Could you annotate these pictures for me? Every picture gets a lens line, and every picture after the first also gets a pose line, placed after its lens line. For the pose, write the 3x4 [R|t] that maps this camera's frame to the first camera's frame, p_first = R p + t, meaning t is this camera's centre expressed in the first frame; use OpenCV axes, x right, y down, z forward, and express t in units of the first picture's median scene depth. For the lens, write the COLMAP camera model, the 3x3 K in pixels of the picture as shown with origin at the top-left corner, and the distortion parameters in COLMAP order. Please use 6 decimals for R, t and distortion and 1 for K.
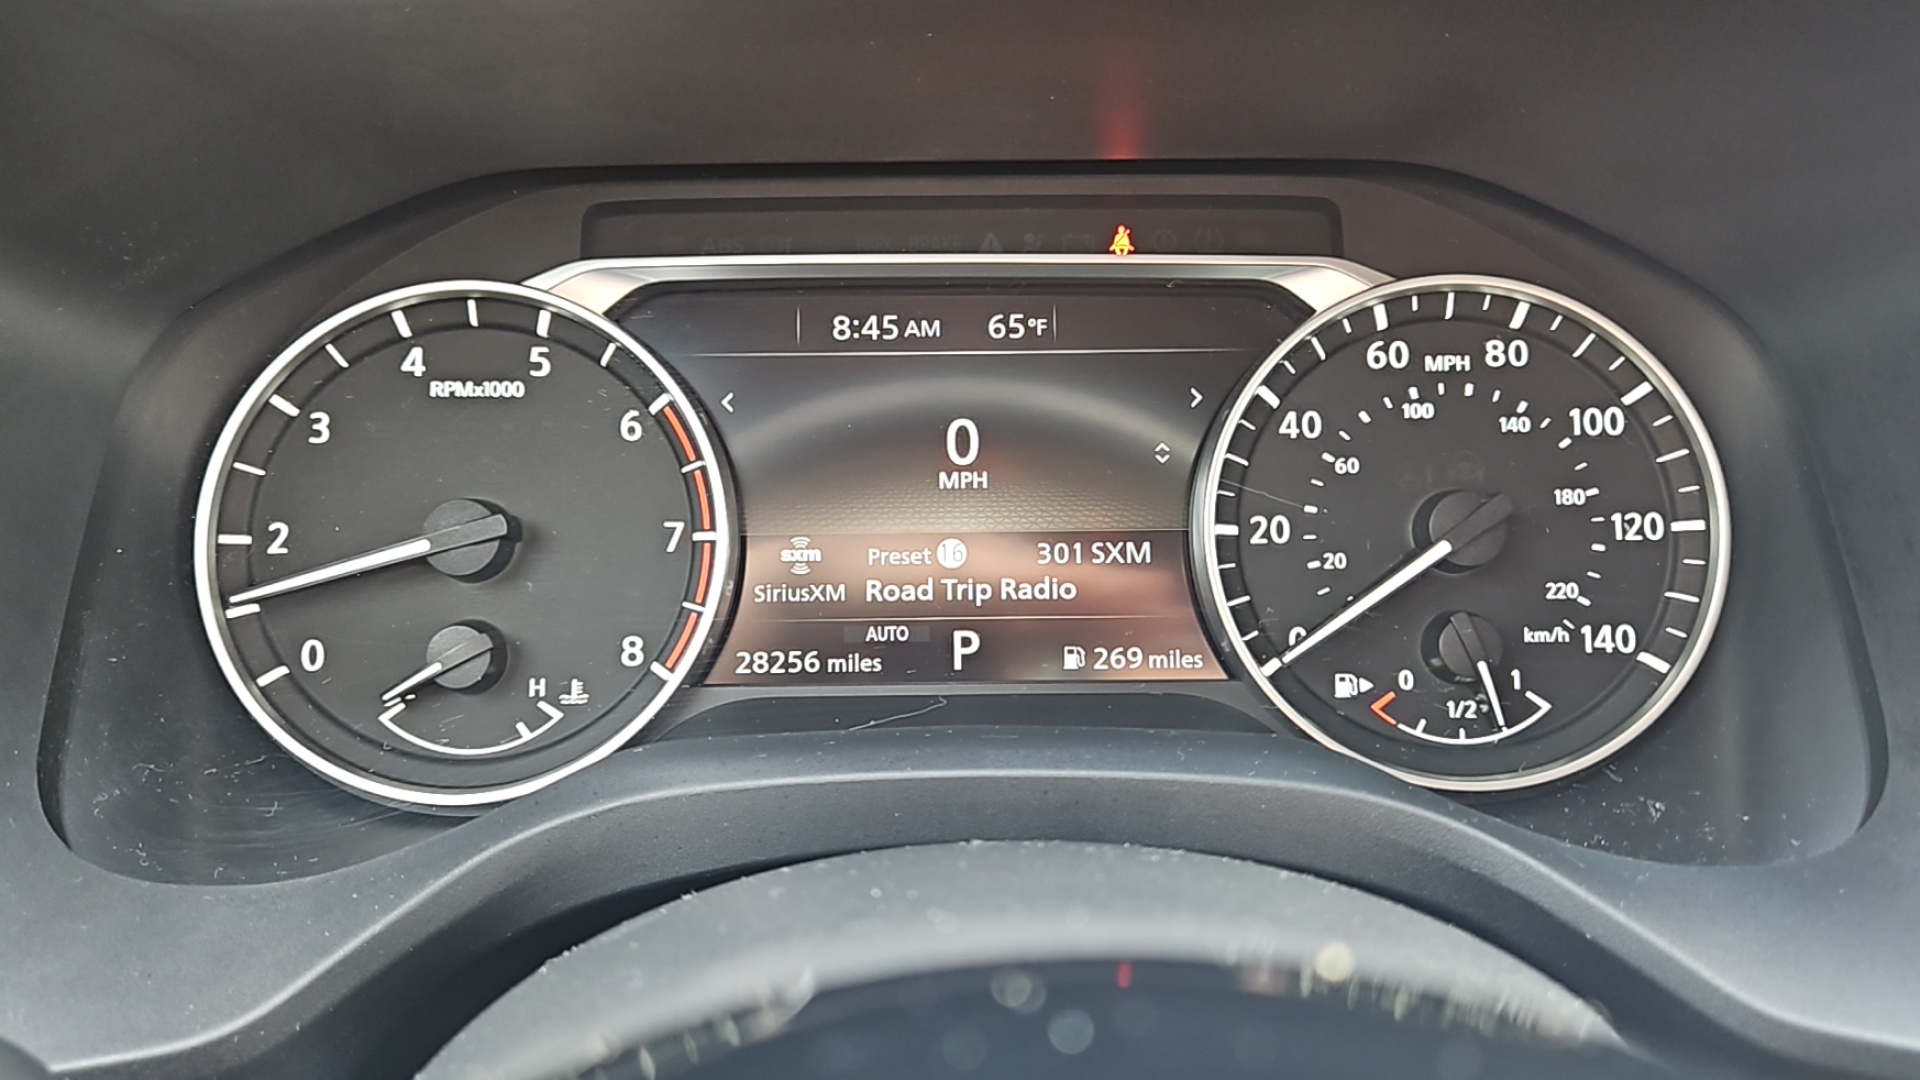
lens RADIAL K [[1537.2, 0, 954.3], [0, 1537.2, 543.1], [0, 0, 1]] dist [0.033830, -0.025637]
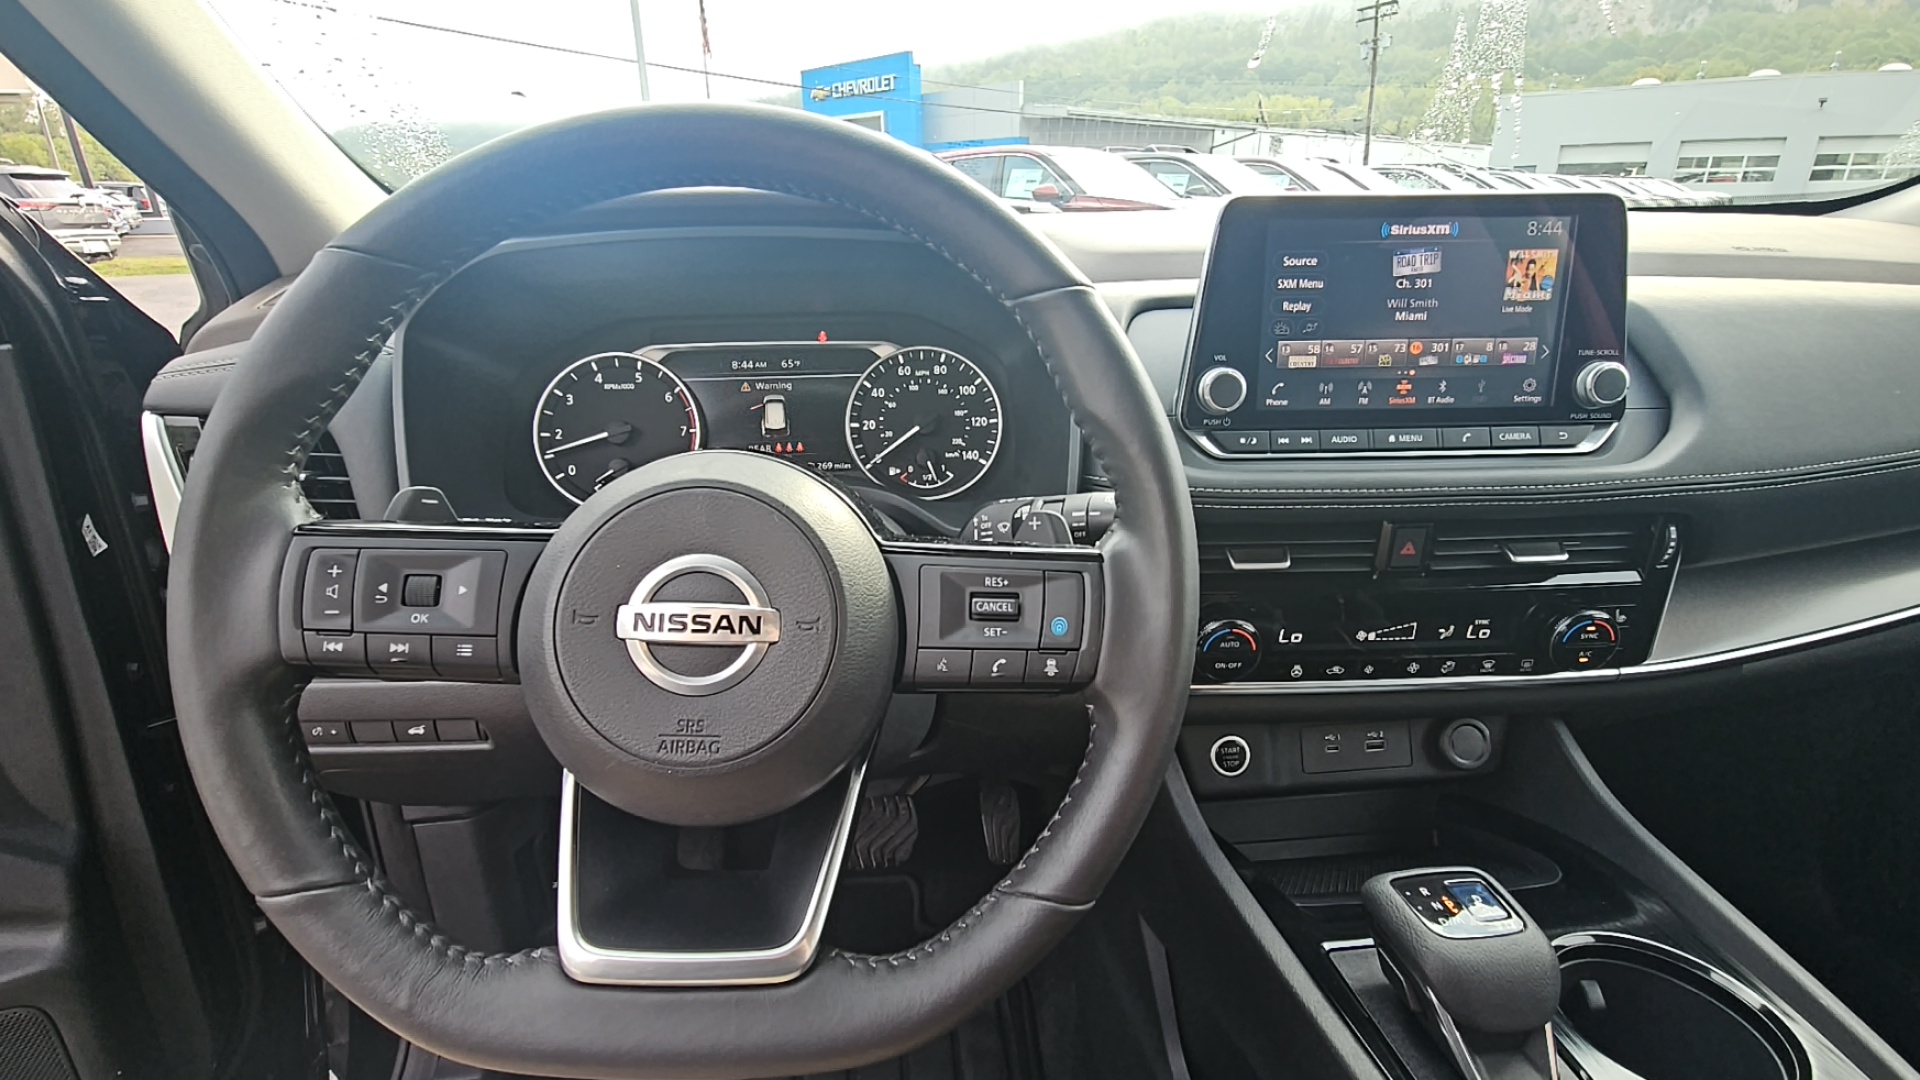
lens RADIAL K [[864.5, 0, 955.8], [0, 864.5, 530.6], [0, 0, 1]] dist [0.012929, -0.007521]
pose [[0.996277, -0.032146, 0.079992, 0.238479], [0.026724, 0.997331, 0.067943, 0.097551], [-0.081962, -0.065552, 0.994477, -0.884119]]
